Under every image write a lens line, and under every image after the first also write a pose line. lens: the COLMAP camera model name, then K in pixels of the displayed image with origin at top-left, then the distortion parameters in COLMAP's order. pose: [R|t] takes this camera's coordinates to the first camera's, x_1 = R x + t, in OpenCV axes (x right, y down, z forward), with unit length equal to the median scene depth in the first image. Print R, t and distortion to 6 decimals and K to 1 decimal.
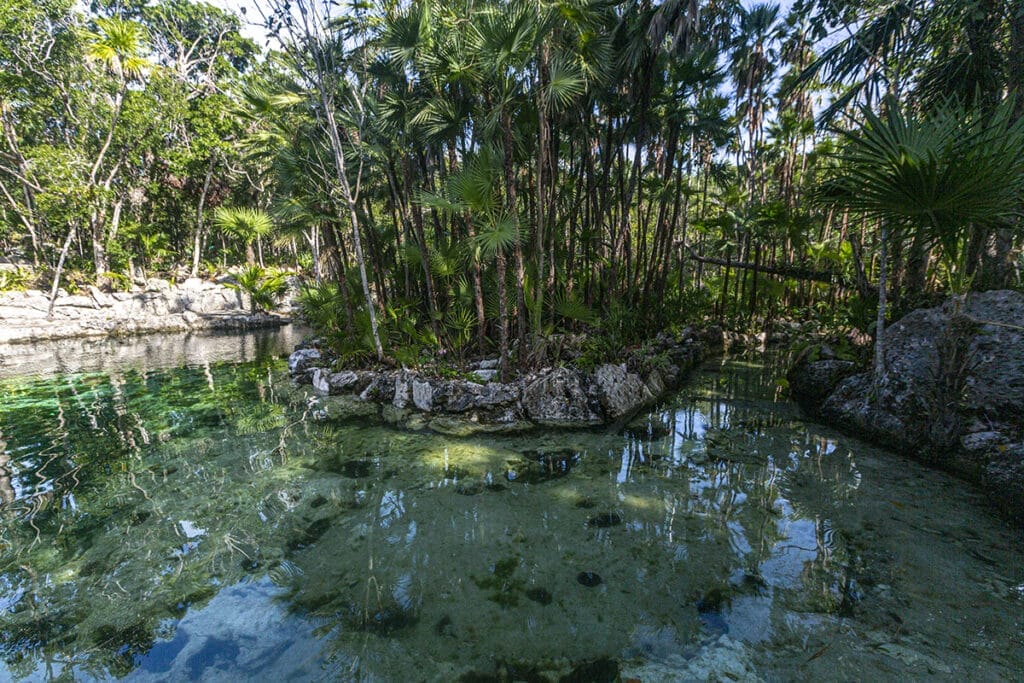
lens RADIAL K [[449.2, 0, 511.6], [0, 449.2, 334.6], [0, 0, 1]] dist [-0.001326, -0.000229]
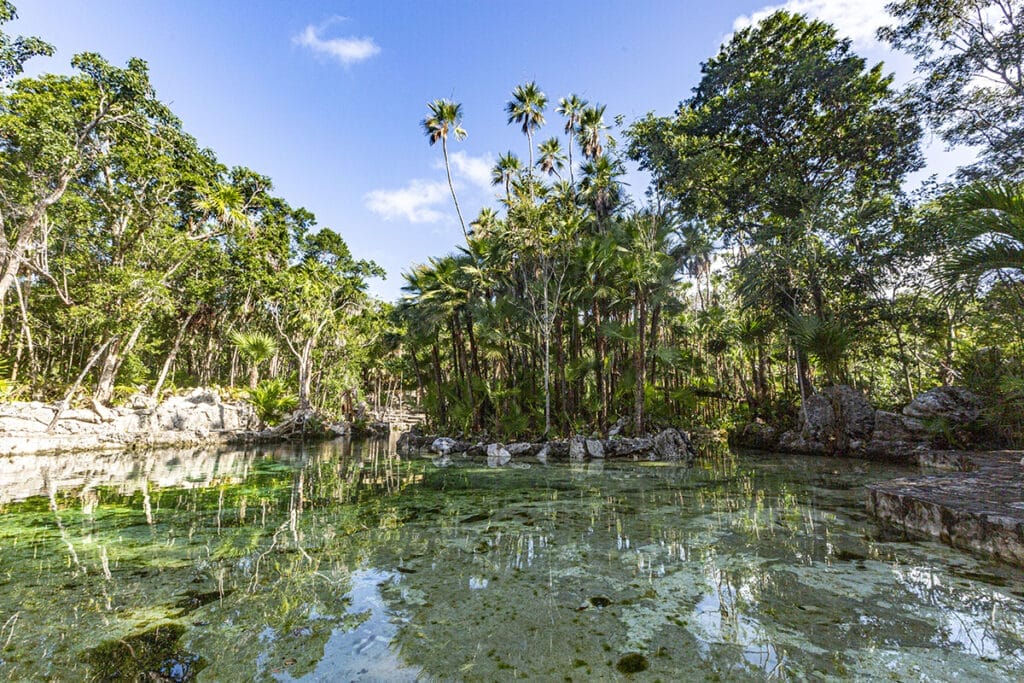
lens RADIAL K [[449.2, 0, 511.6], [0, 449.2, 334.6], [0, 0, 1]] dist [-0.001326, -0.000229]
pose [[0.939941, 0.061022, 0.335838, -0.994043], [0.045309, 0.952878, -0.299950, 0.202509], [-0.338316, 0.297152, 0.892885, -0.456113]]
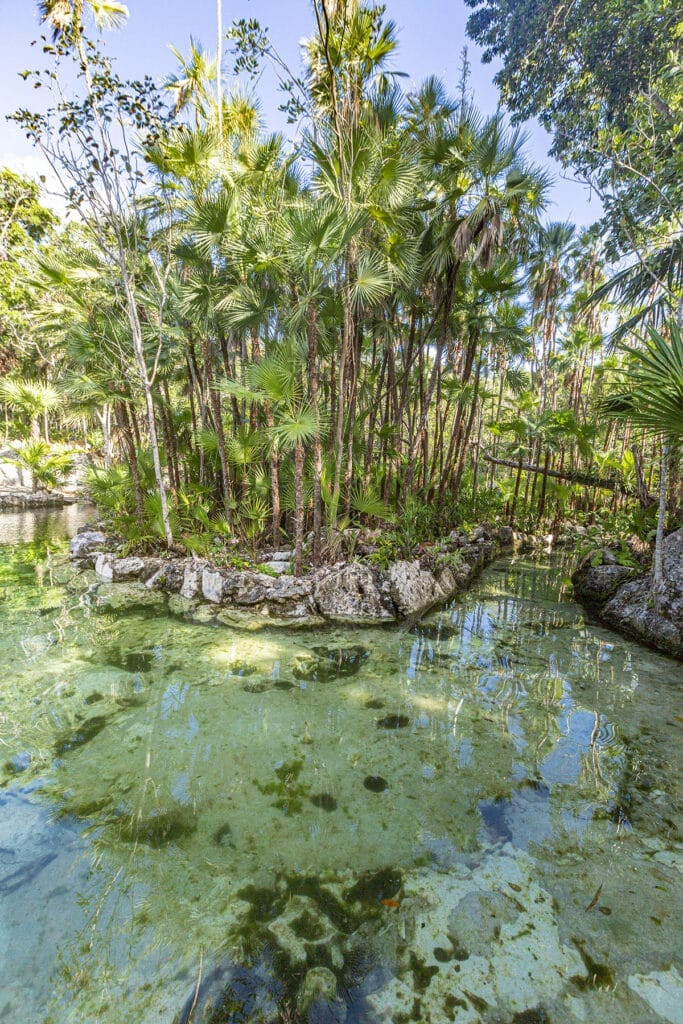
lens RADIAL K [[449.2, 0, 341.5], [0, 449.2, 512.0], [0, 0, 1]] dist [-0.001326, -0.000229]
pose [[0.995907, 0.045674, 0.077994, -0.002518], [-0.043585, 0.998649, -0.028284, -0.008424], [-0.079180, 0.024769, 0.996553, 0.007273]]
